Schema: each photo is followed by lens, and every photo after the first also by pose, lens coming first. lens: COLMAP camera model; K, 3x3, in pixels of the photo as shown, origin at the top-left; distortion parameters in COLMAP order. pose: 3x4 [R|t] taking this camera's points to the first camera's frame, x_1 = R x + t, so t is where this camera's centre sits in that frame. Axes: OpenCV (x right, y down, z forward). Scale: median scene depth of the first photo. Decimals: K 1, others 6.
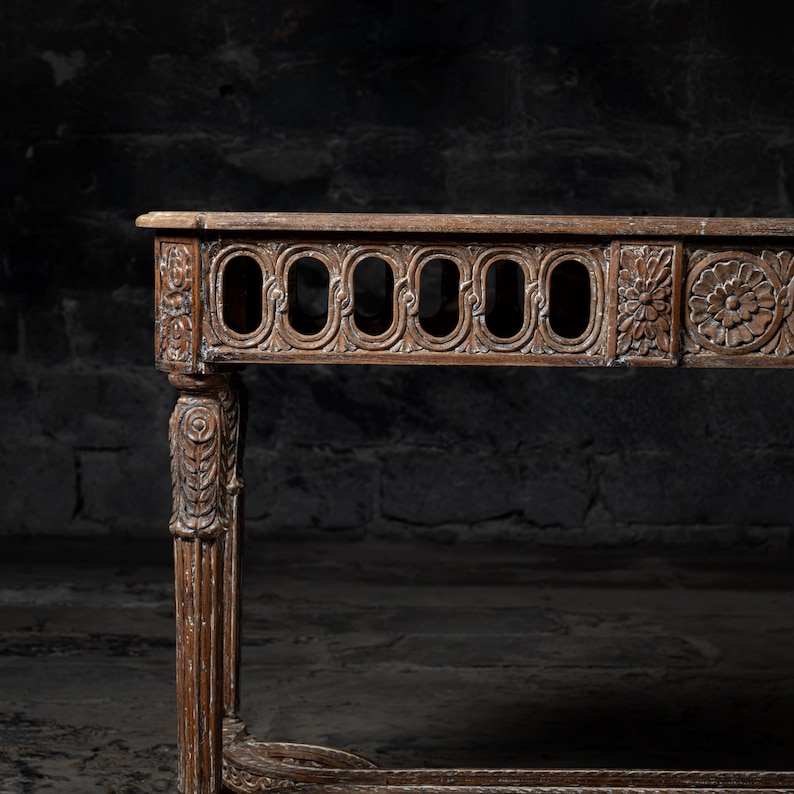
lens RADIAL K [[2101.5, 0, 397.0], [0, 2101.5, 397.0], [0, 0, 1]] dist [0.035154, -0.112312]
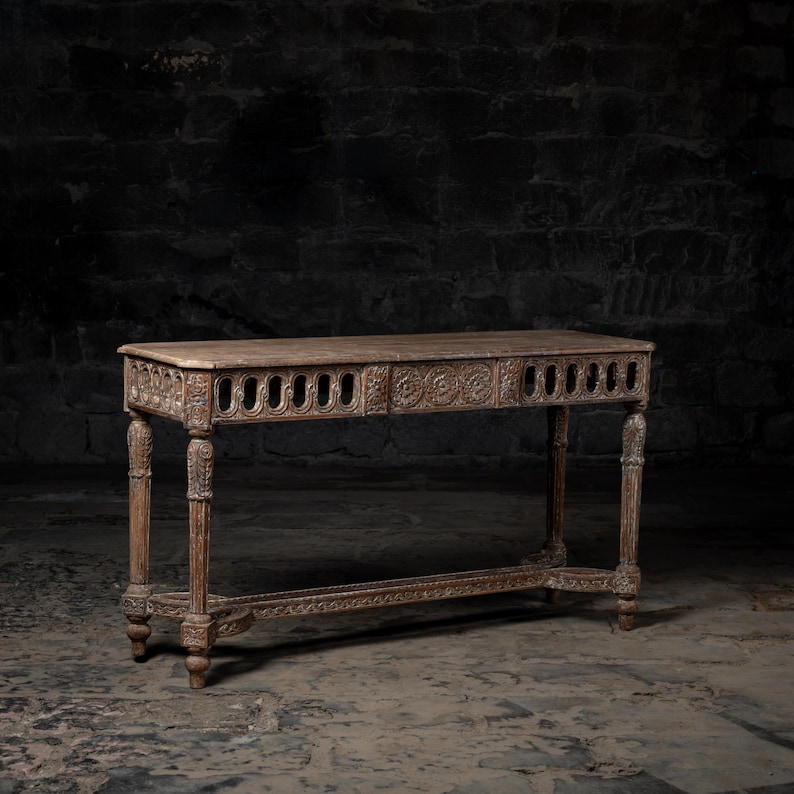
lens RADIAL K [[1925.3, 0, 398.8], [0, 1925.3, 383.4], [0, 0, 1]] dist [0.013310, 0.215287]
pose [[0.999850, -0.005564, 0.016407, 0.078892], [0.005151, 0.999671, 0.025122, -0.038592], [-0.016542, -0.025033, 0.999550, -0.587523]]
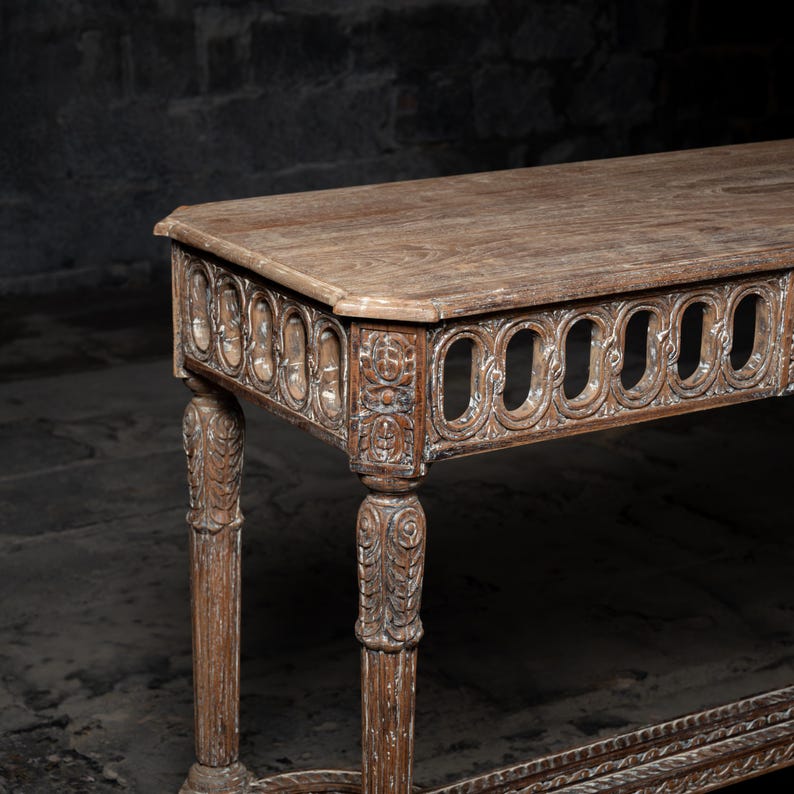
lens RADIAL K [[2101.5, 0, 397.0], [0, 2101.5, 397.0], [0, 0, 1]] dist [0.035154, -0.112312]
pose [[0.850261, -0.153082, 0.503609, -0.220799], [0.037247, 0.971875, 0.232535, -0.101301], [-0.525042, -0.178957, 0.832049, 0.119613]]
